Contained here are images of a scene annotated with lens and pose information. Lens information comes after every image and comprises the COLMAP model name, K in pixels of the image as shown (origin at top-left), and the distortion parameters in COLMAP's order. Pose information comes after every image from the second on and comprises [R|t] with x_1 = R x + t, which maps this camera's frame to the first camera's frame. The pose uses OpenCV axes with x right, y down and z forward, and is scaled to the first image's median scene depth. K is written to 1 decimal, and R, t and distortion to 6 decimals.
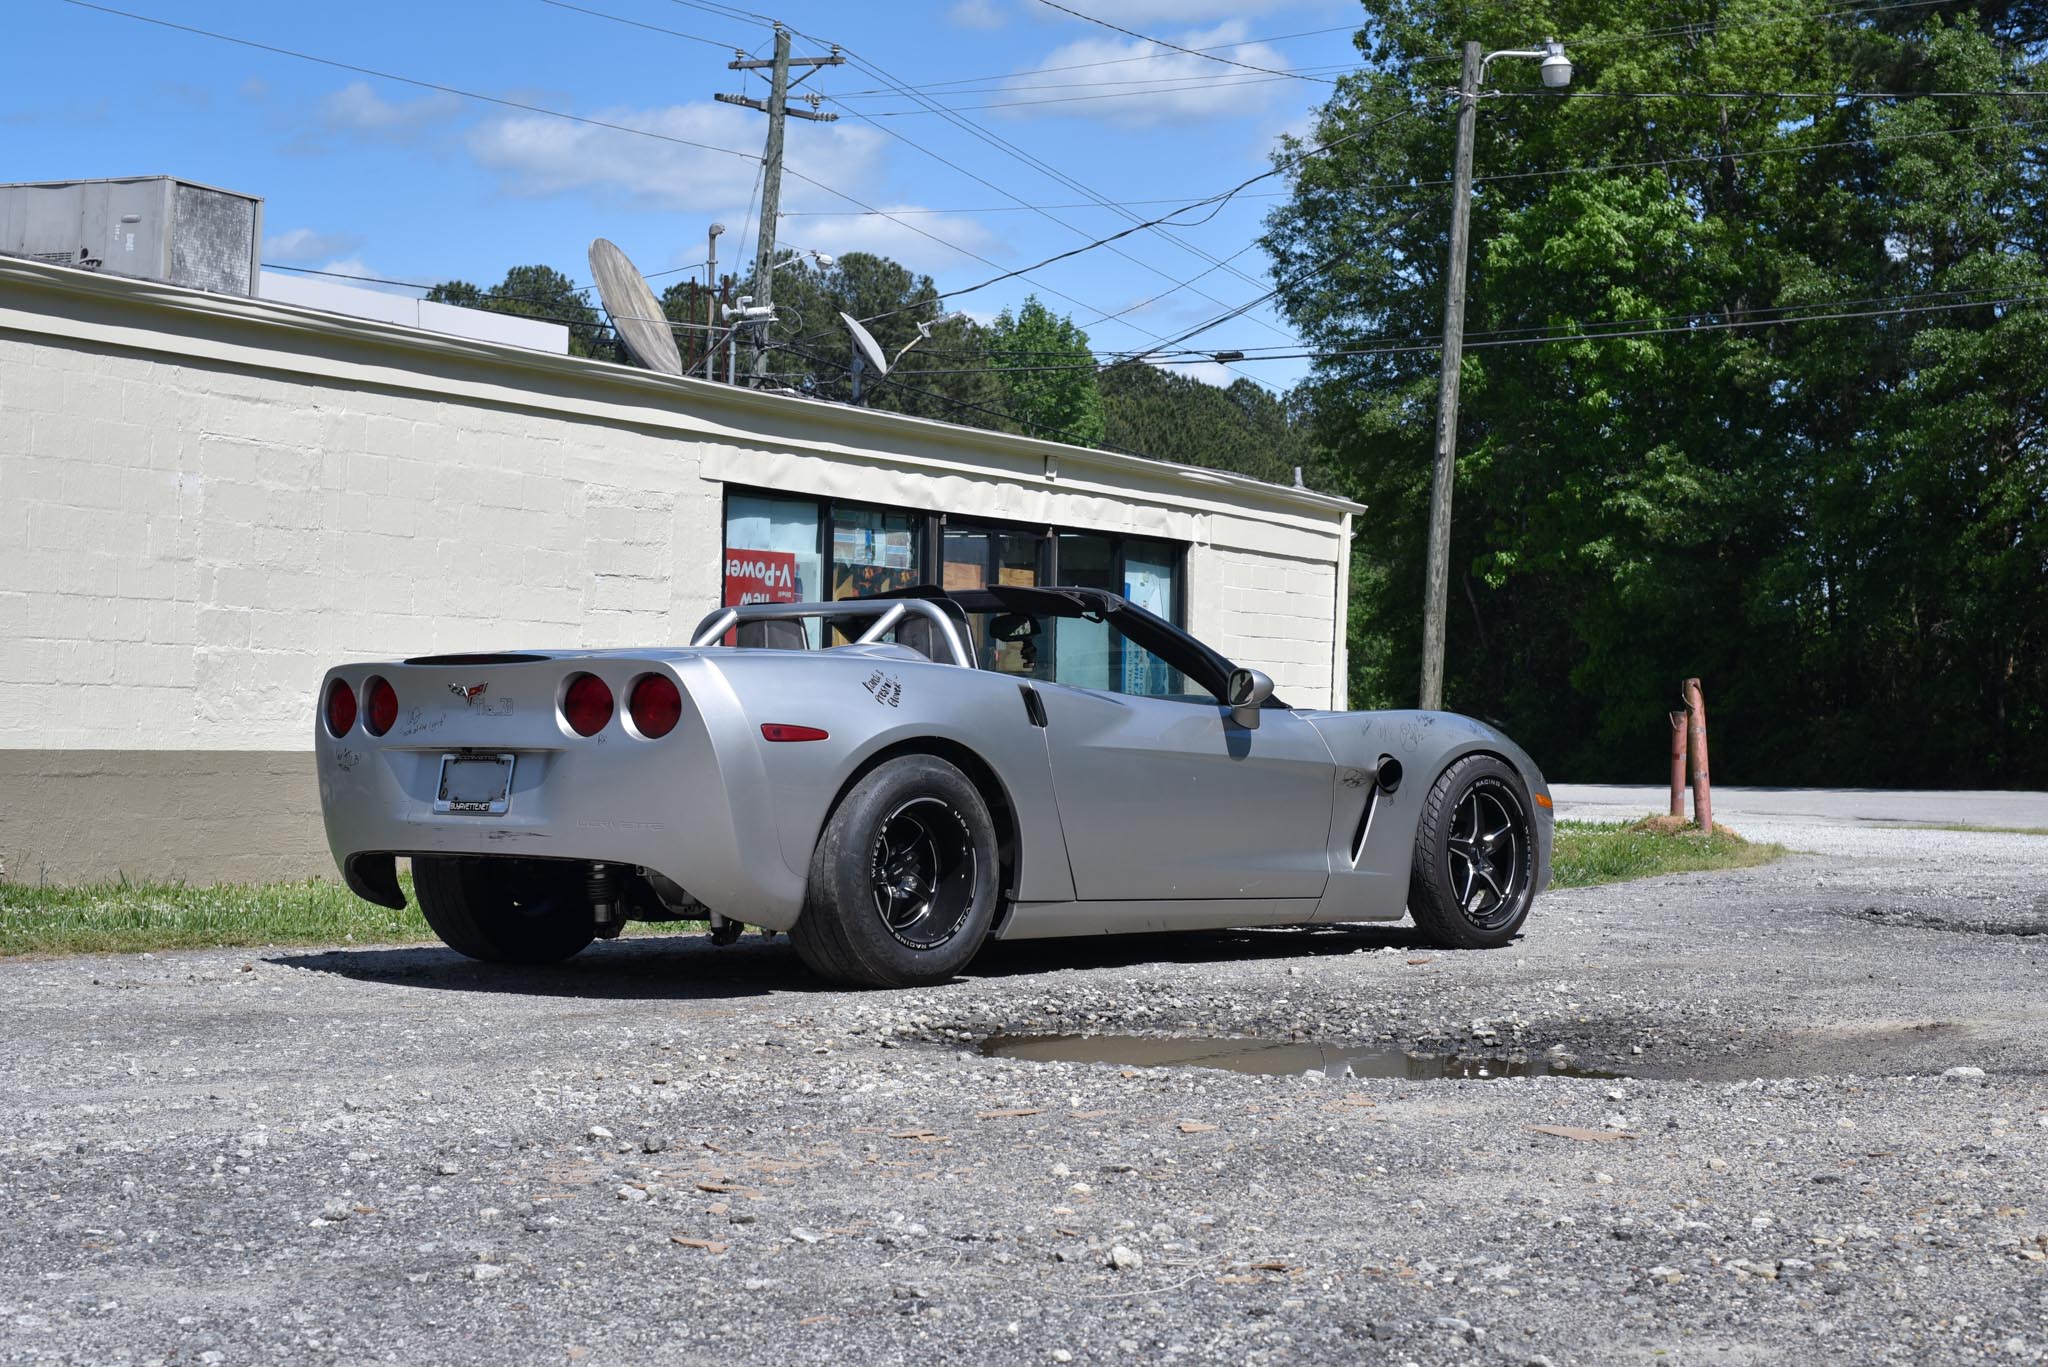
lens RADIAL K [[3383.6, 0, 1024.0], [0, 3383.6, 683.5], [0, 0, 1]] dist [-0.139260, 0.208408]
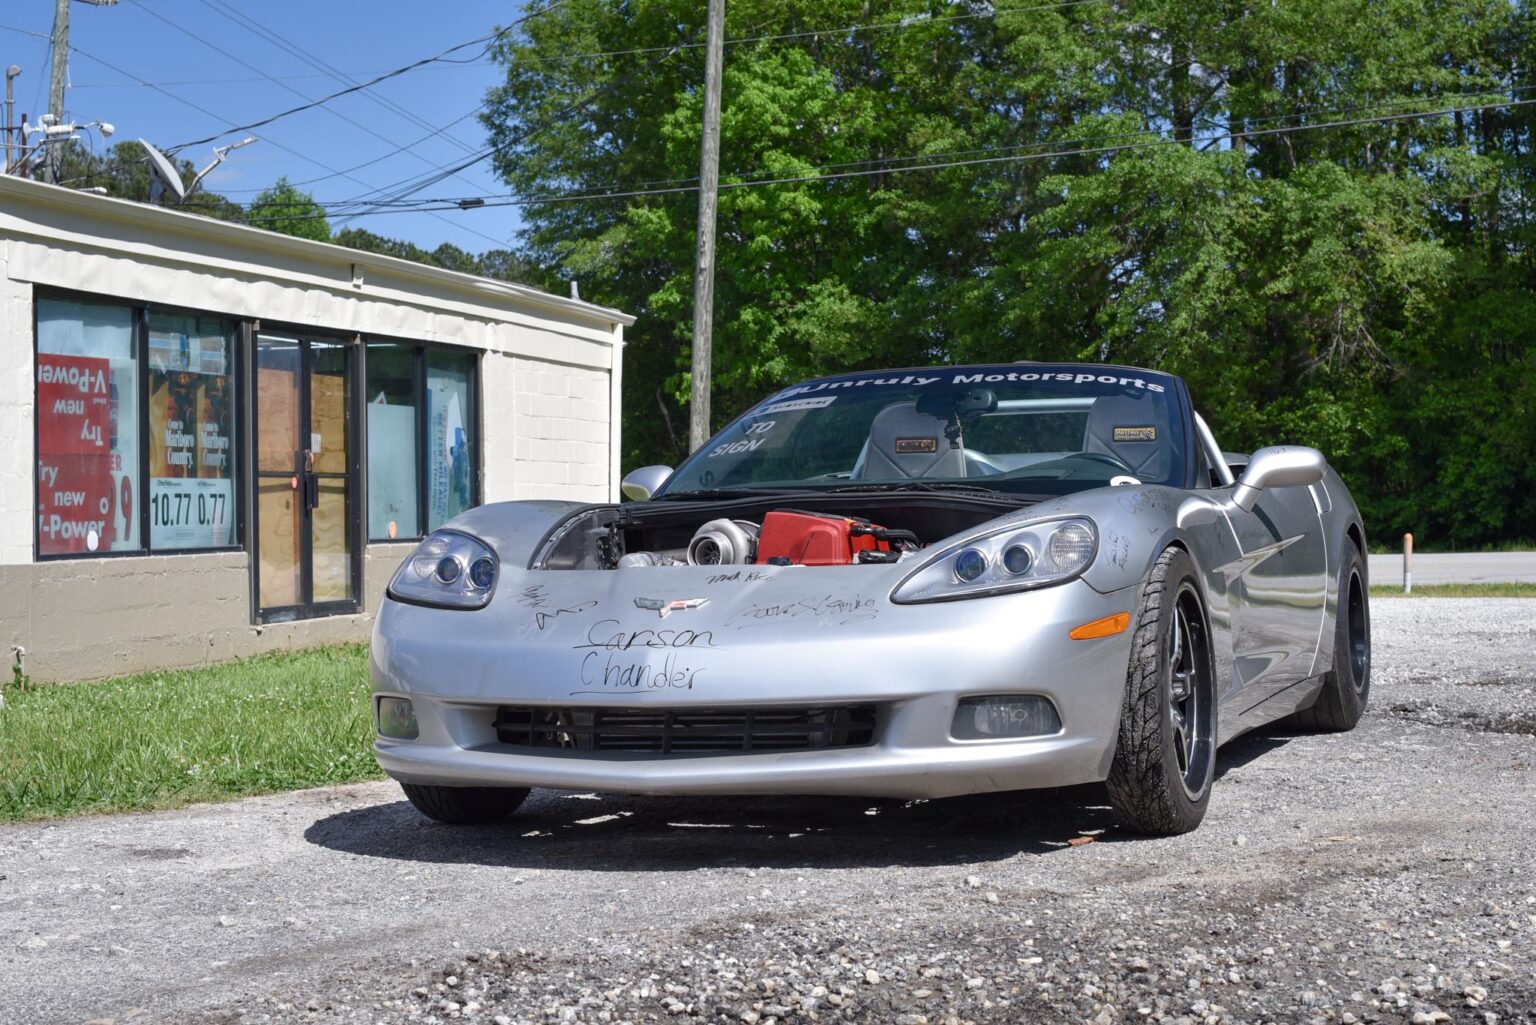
lens RADIAL K [[2537.7, 0, 768.0], [0, 2537.7, 512.5], [0, 0, 1]] dist [-0.139260, 0.208408]
pose [[0.979628, -0.029918, 0.198580, -0.023960], [0.028210, 0.999537, 0.011426, 0.002551], [-0.198829, -0.005591, 0.980018, 0.223307]]
